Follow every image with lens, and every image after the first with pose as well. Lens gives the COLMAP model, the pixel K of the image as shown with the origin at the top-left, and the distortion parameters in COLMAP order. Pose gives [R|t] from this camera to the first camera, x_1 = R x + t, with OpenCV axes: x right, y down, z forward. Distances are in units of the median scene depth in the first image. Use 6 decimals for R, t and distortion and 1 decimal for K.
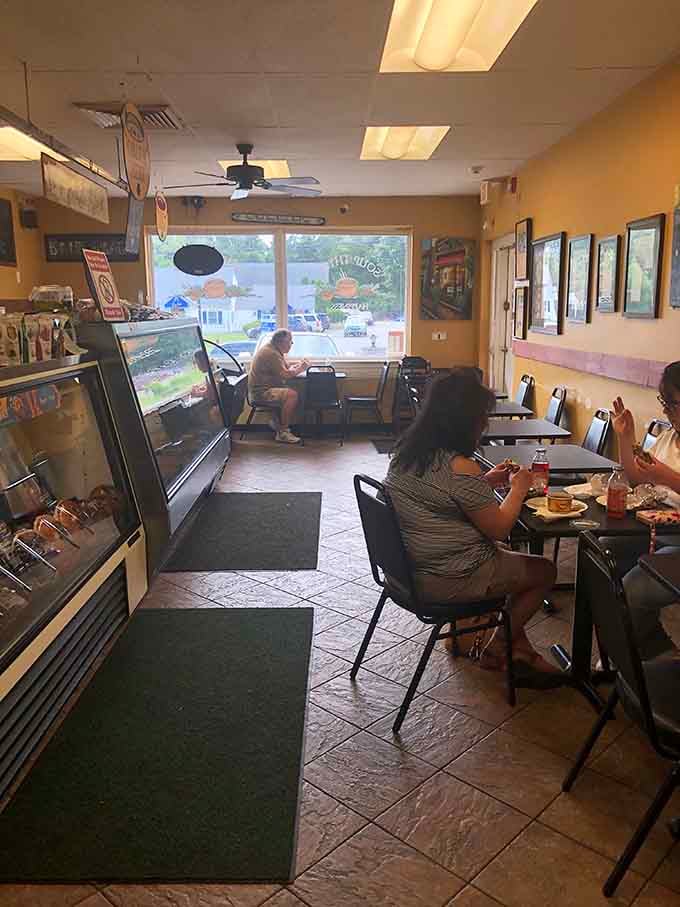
lens RADIAL K [[741.3, 0, 340.0], [0, 741.3, 453.5], [0, 0, 1]] dist [0.000823, 0.000256]
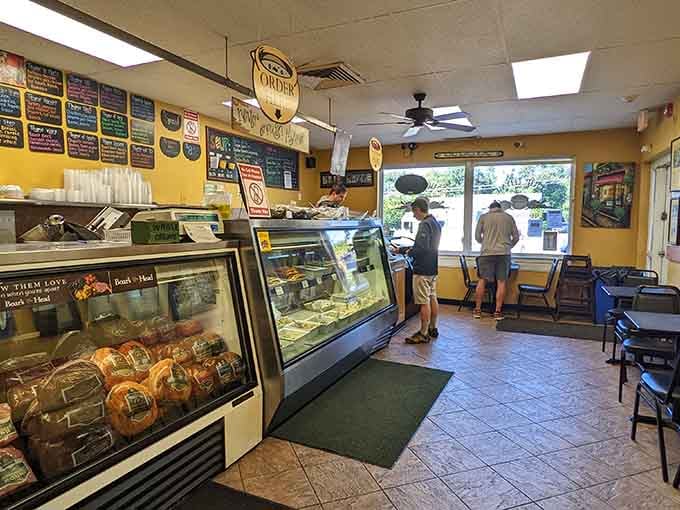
lens RADIAL K [[436.2, 0, 340.0], [0, 436.2, 255.0], [0, 0, 1]] dist [-0.000295, -0.000680]
pose [[0.899477, 0.044911, -0.434655, 0.069167], [-0.095686, 0.990807, -0.095637, -0.026904], [0.426363, 0.127614, 0.895505, 0.188459]]
